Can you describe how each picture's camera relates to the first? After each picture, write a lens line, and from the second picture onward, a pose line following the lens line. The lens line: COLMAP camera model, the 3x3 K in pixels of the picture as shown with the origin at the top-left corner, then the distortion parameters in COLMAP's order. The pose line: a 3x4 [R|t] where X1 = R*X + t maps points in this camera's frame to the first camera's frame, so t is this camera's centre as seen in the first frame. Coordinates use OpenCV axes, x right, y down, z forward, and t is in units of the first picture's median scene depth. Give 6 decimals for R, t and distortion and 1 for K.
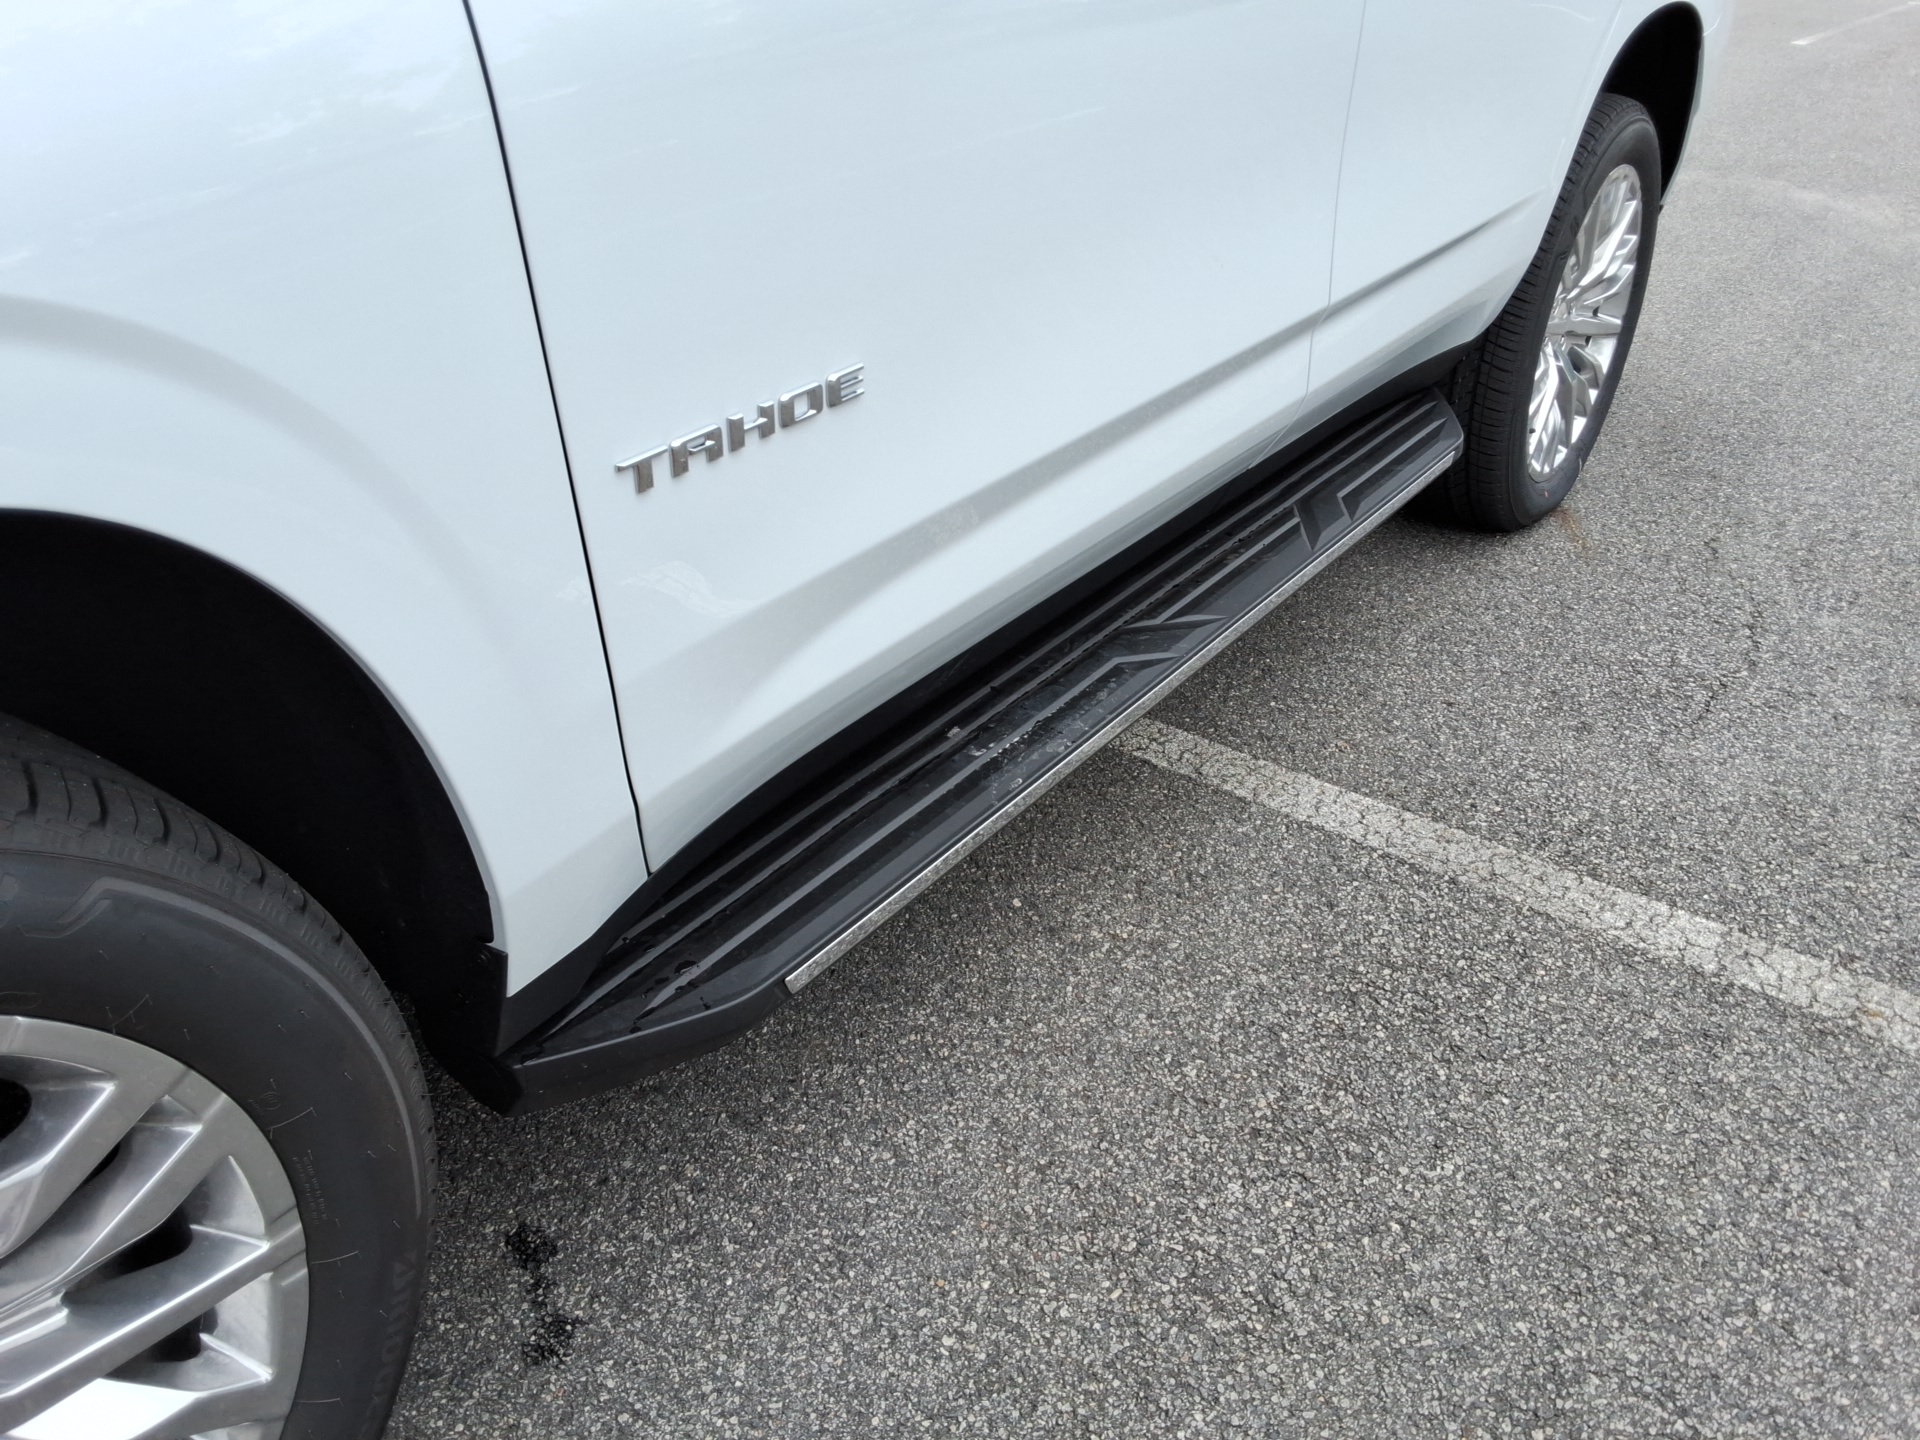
lens RADIAL K [[1539.0, 0, 974.7], [0, 1539.0, 702.5], [0, 0, 1]] dist [0.121709, -0.196318]
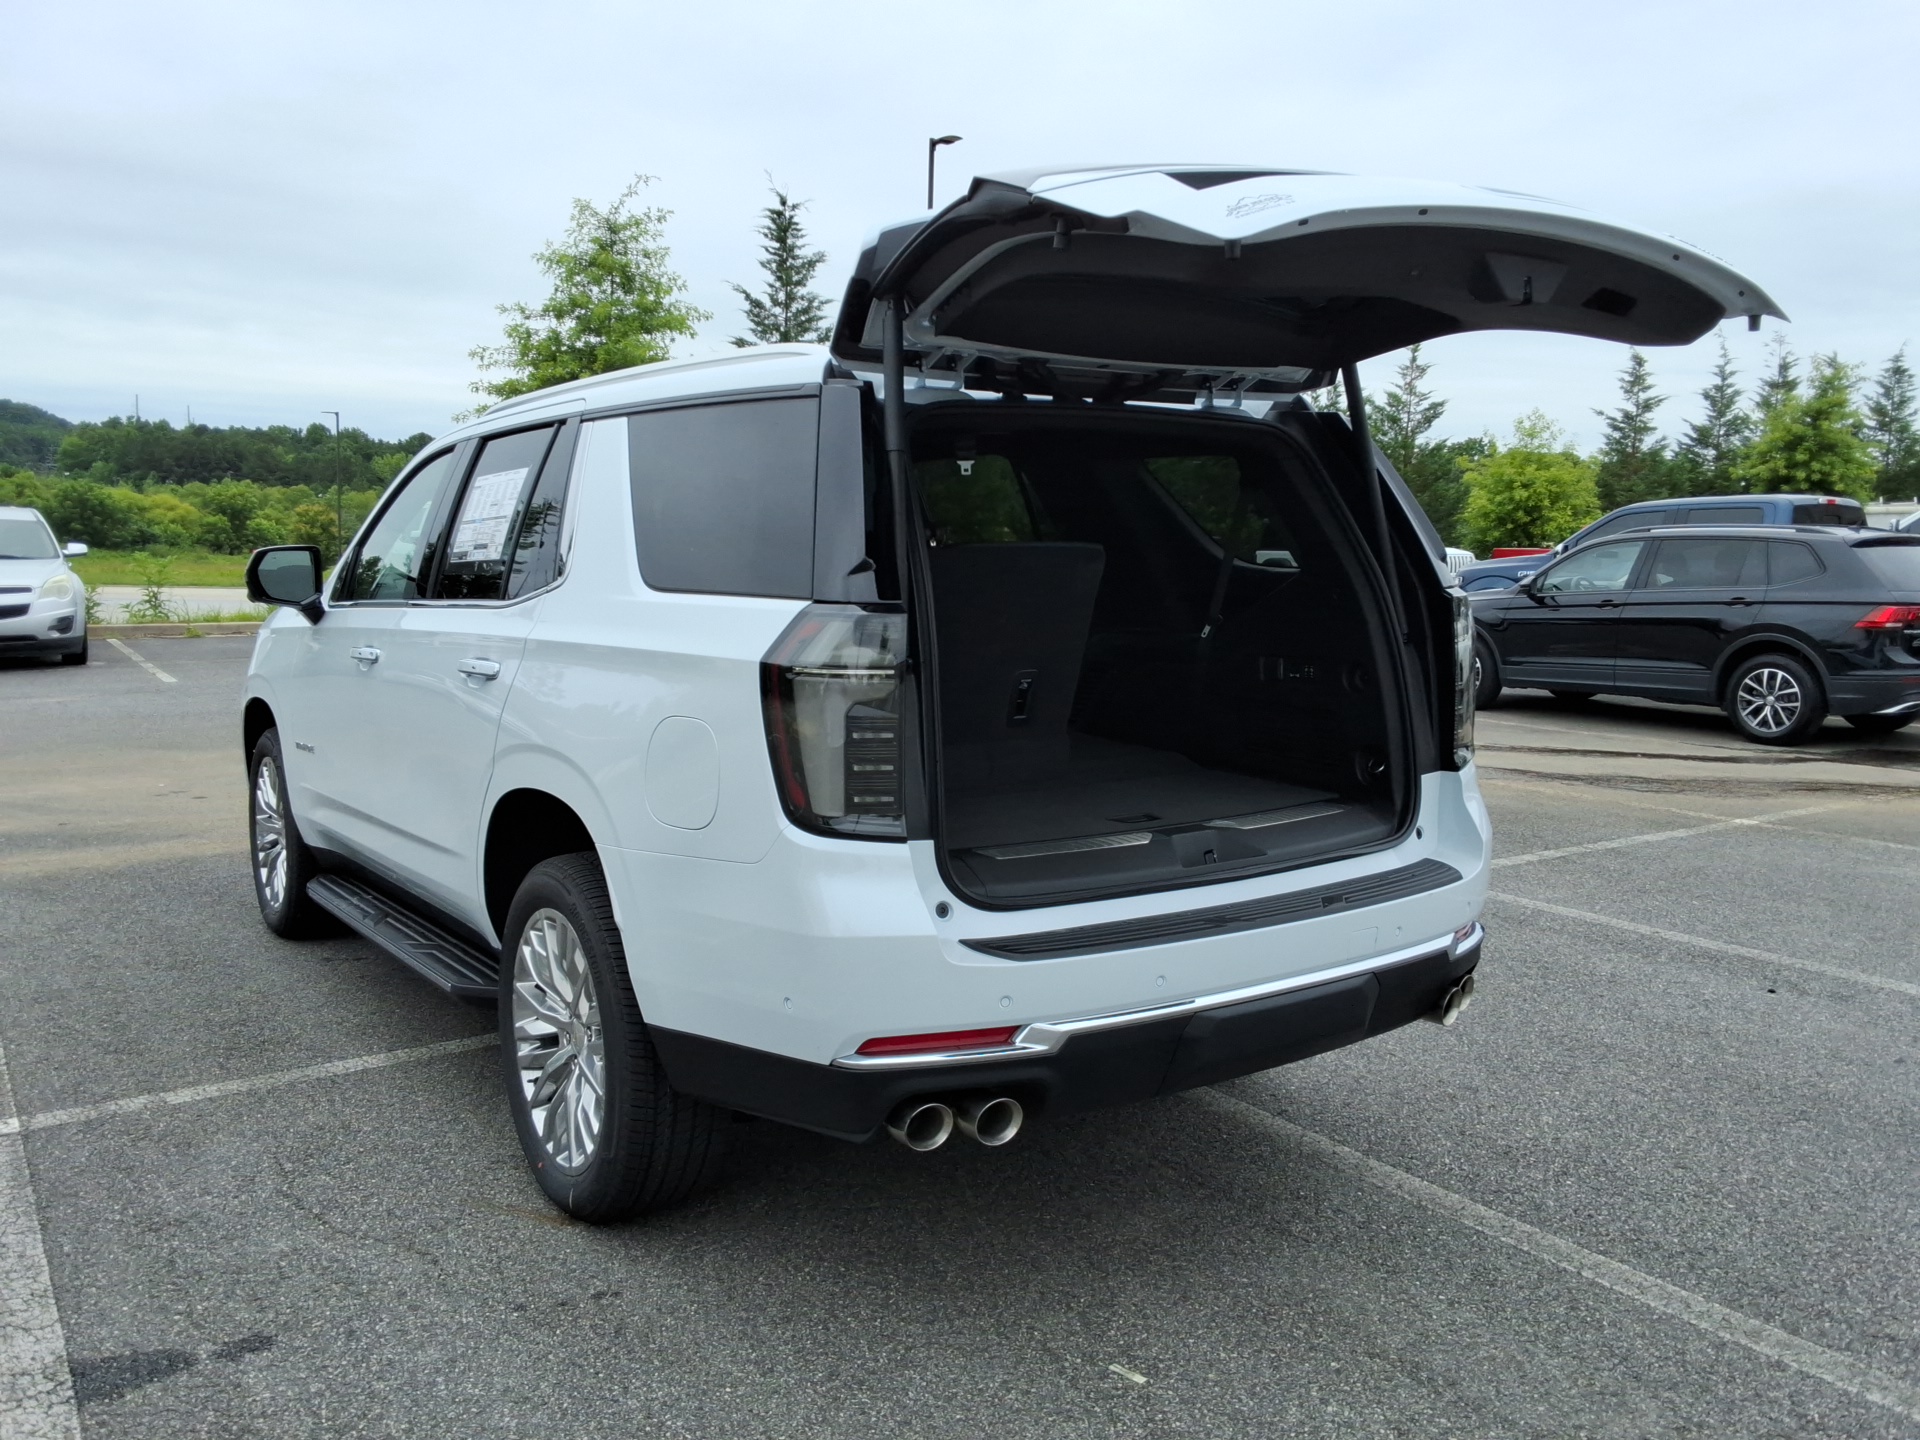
lens RADIAL K [[1539.0, 0, 974.7], [0, 1539.0, 702.5], [0, 0, 1]] dist [0.121709, -0.196318]
pose [[-0.337456, 0.056270, -0.939658, 2.759958], [-0.470496, 0.854502, 0.220138, -1.737807], [0.815326, 0.516392, -0.261882, 2.873475]]
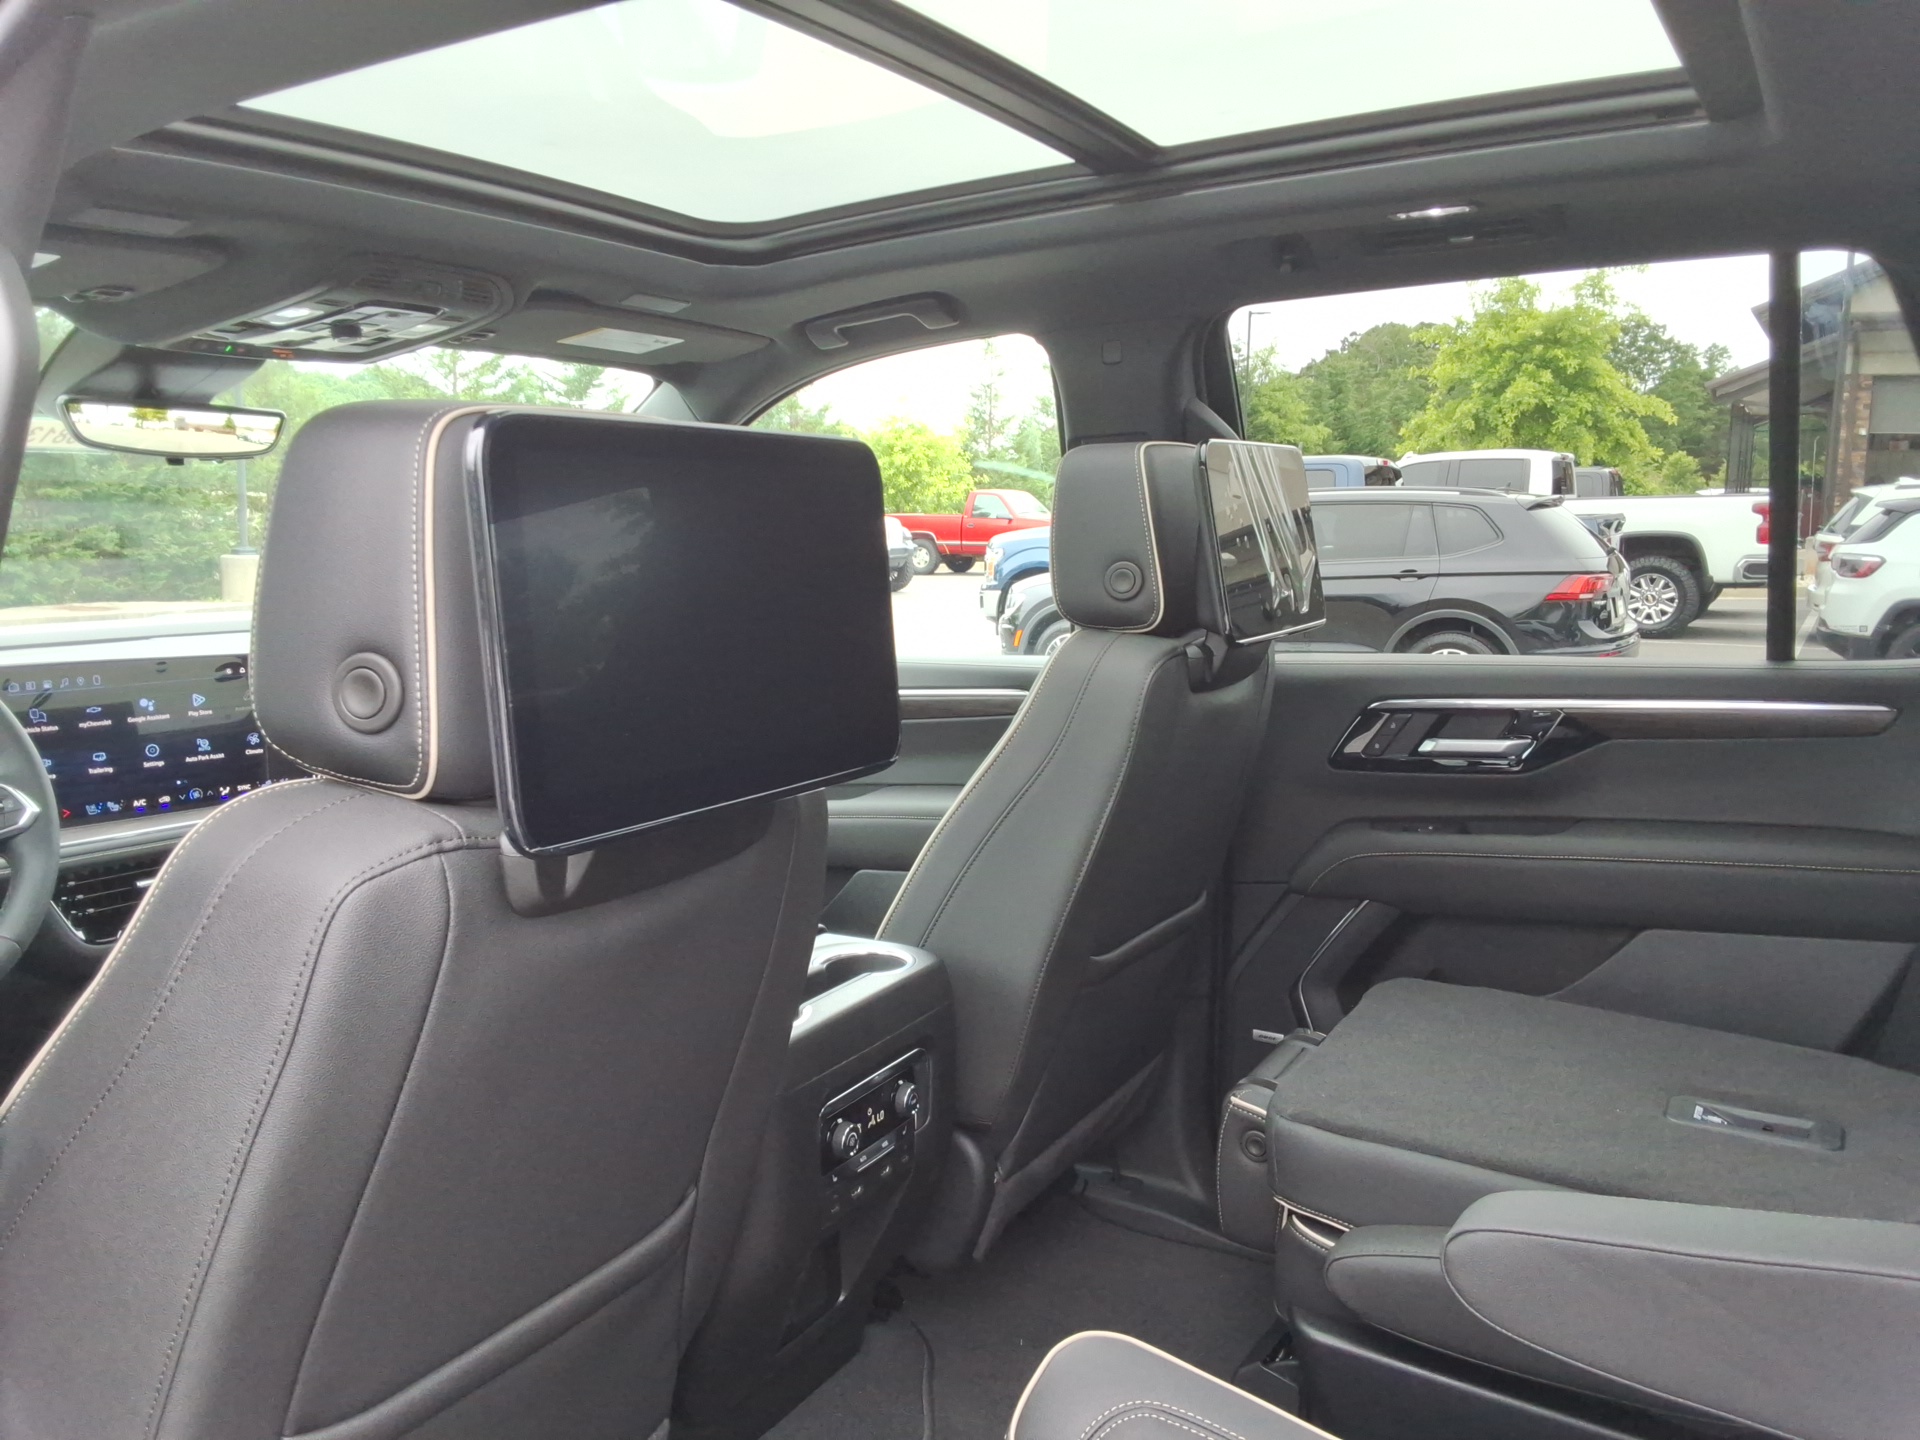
lens RADIAL K [[1539.0, 0, 974.7], [0, 1539.0, 702.5], [0, 0, 1]] dist [0.121709, -0.196318]
pose [[0.104161, 0.084675, -0.990949, 0.676443], [-0.470686, 0.881921, 0.025884, -1.010008], [0.876131, 0.463730, 0.131717, 1.335754]]
